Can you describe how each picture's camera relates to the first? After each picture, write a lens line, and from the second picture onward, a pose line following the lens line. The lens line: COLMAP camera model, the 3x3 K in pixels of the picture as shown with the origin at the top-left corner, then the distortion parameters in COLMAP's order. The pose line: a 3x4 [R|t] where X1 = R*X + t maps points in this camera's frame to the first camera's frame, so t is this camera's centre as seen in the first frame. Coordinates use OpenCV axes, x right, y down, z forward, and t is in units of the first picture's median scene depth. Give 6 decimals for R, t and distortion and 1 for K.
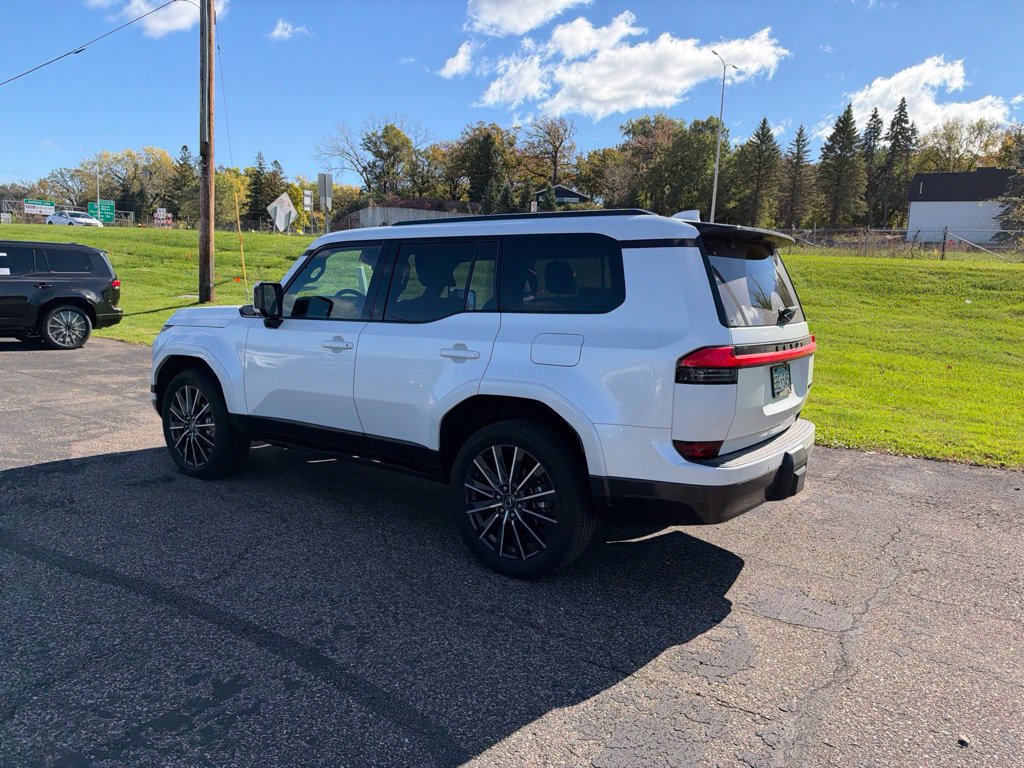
lens RADIAL K [[740.3, 0, 515.8], [0, 740.3, 380.6], [0, 0, 1]] dist [0.005826, -0.019692]
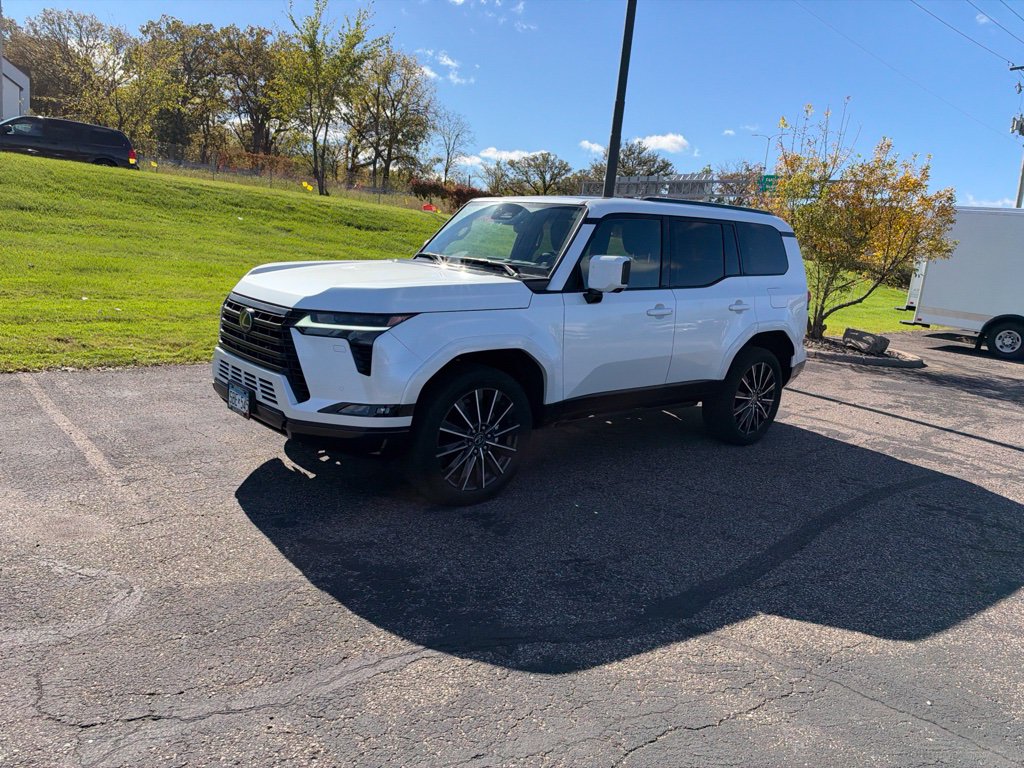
lens RADIAL K [[740.3, 0, 516.9], [0, 740.3, 386.4], [0, 0, 1]] dist [0.005826, -0.019692]
pose [[0.236240, -0.206067, 0.949593, -1.275556], [0.055805, 0.978519, 0.198461, -0.158656], [-0.970091, 0.006107, 0.242665, 0.867401]]
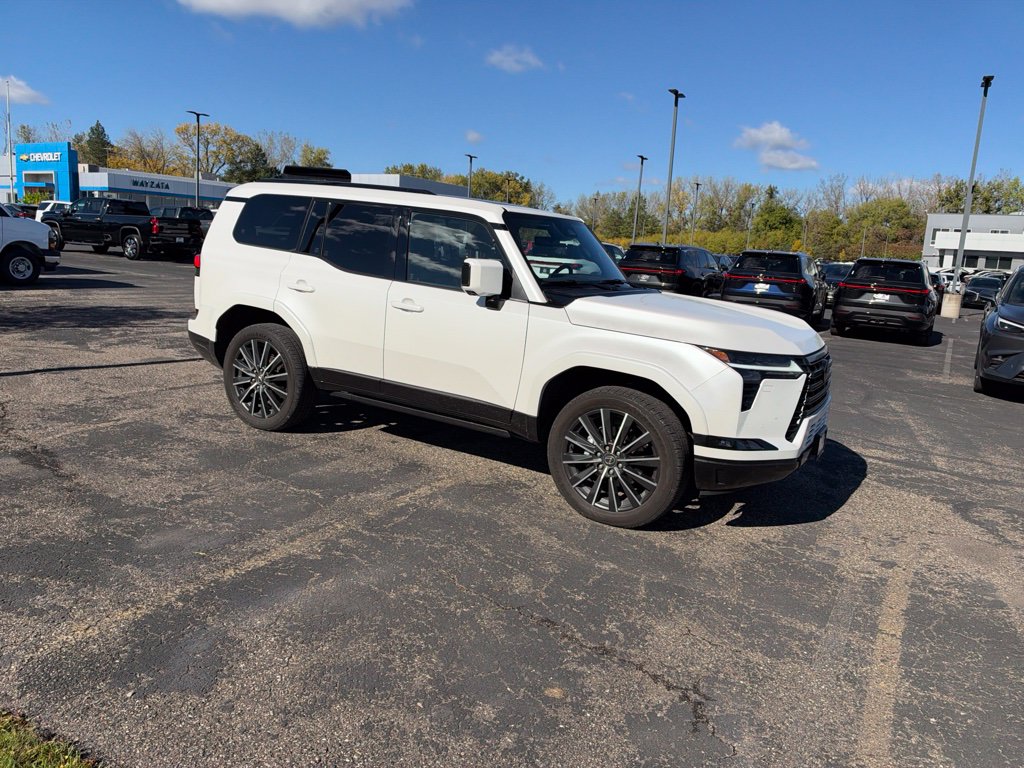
lens RADIAL K [[740.3, 0, 517.3], [0, 740.3, 378.8], [0, 0, 1]] dist [0.005826, -0.019692]
pose [[-0.990482, -0.093210, -0.101280, -0.066608], [-0.120107, 0.944691, 0.305179, -0.306365], [0.067233, 0.314438, -0.946894, 2.212299]]
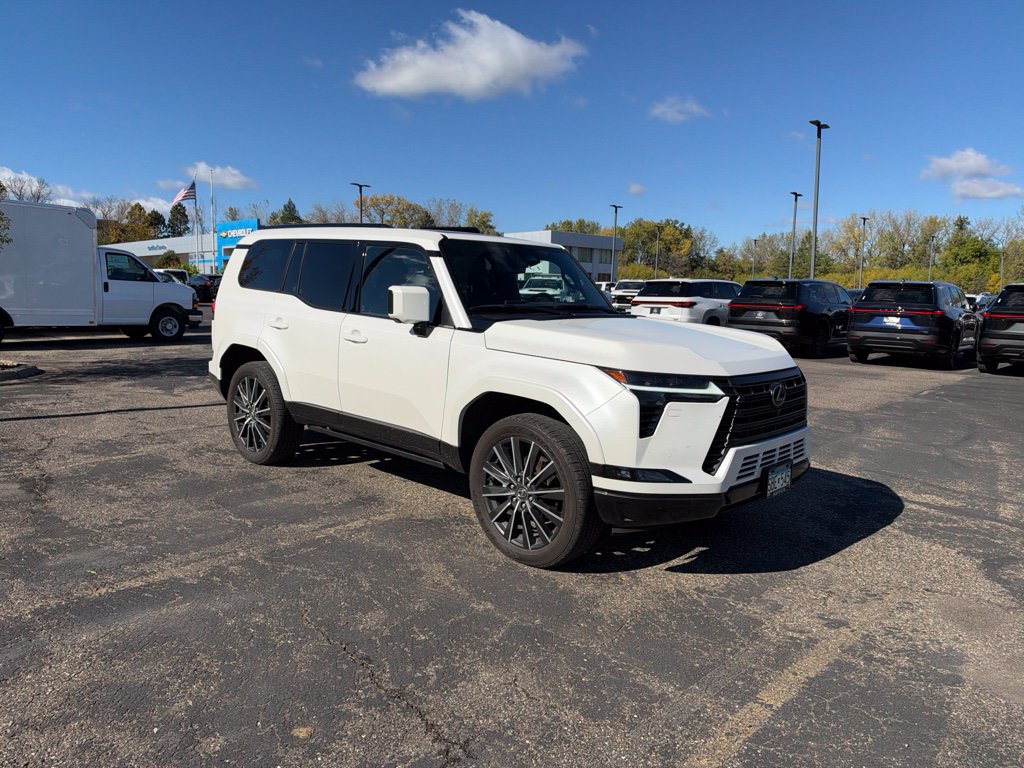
lens RADIAL K [[740.3, 0, 512.0], [0, 740.3, 383.6], [0, 0, 1]] dist [0.005826, -0.019692]
pose [[-0.987879, -0.082841, 0.131276, -0.356246], [-0.045599, 0.963249, 0.264712, -0.291640], [-0.148380, 0.255517, -0.955350, 2.167969]]
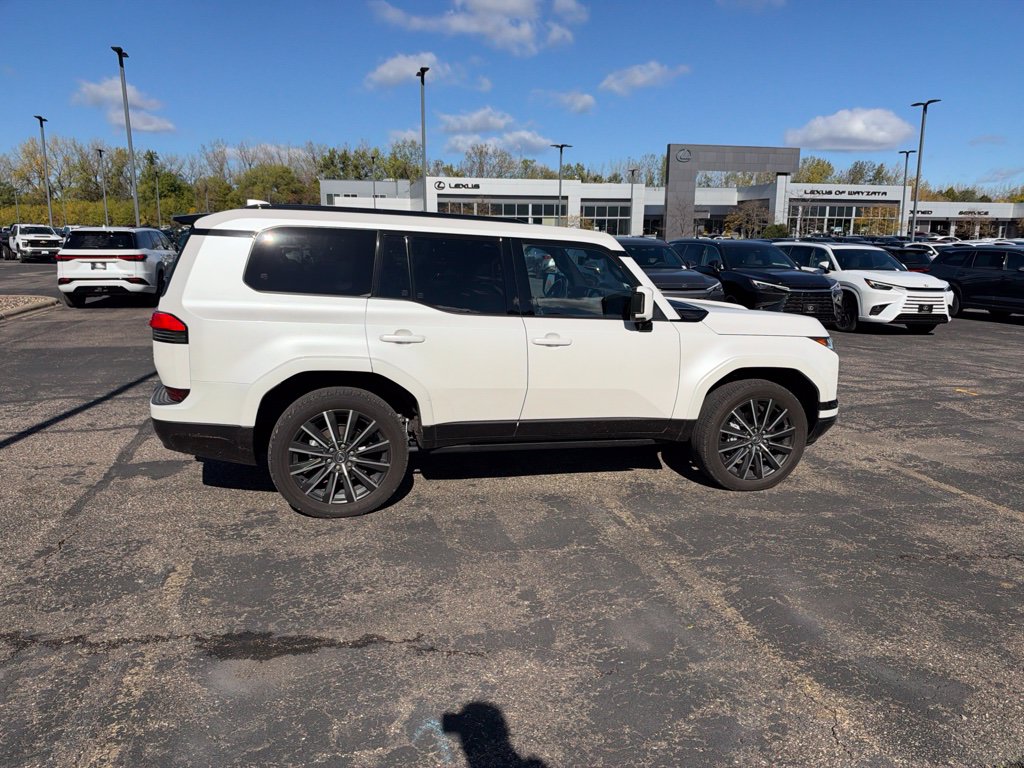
lens RADIAL K [[740.3, 0, 516.6], [0, 740.3, 387.7], [0, 0, 1]] dist [0.005826, -0.019692]
pose [[-0.646991, 0.100588, -0.755833, 0.762939], [-0.145884, 0.956619, 0.252185, -0.257121], [0.748412, 0.273425, -0.604250, 1.798933]]
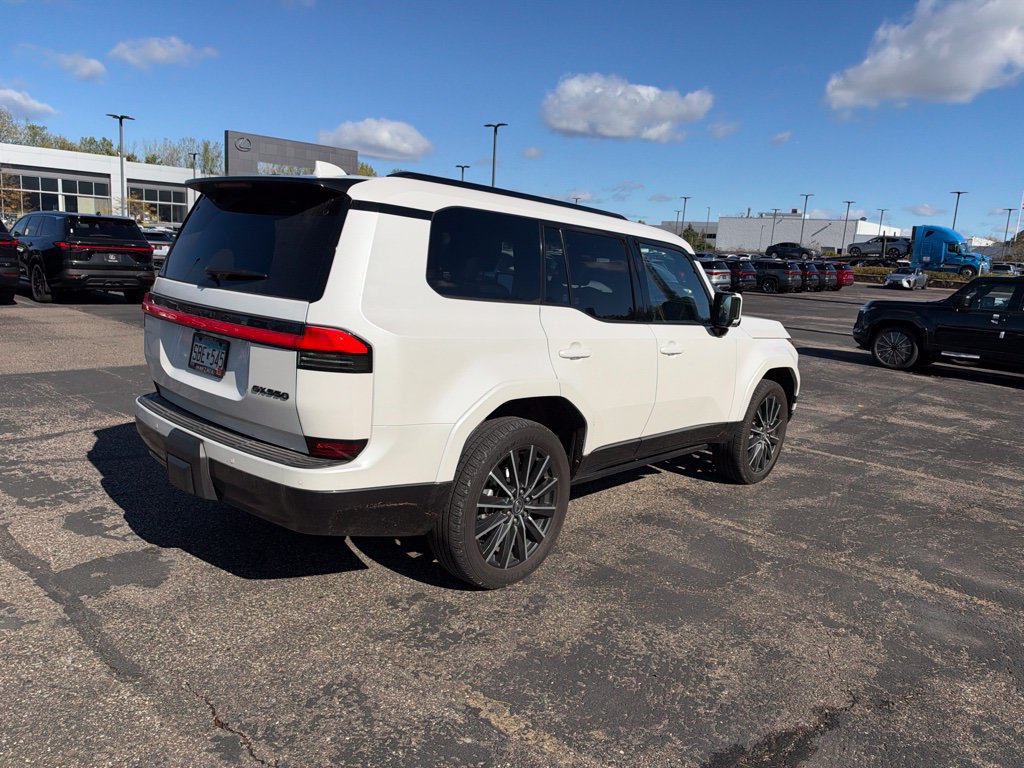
lens RADIAL K [[740.3, 0, 517.6], [0, 740.3, 386.6], [0, 0, 1]] dist [0.005826, -0.019692]
pose [[-0.106711, 0.127649, -0.986062, 0.914548], [-0.207776, 0.966967, 0.147662, -0.128680], [0.972338, 0.220637, -0.076663, 1.123446]]
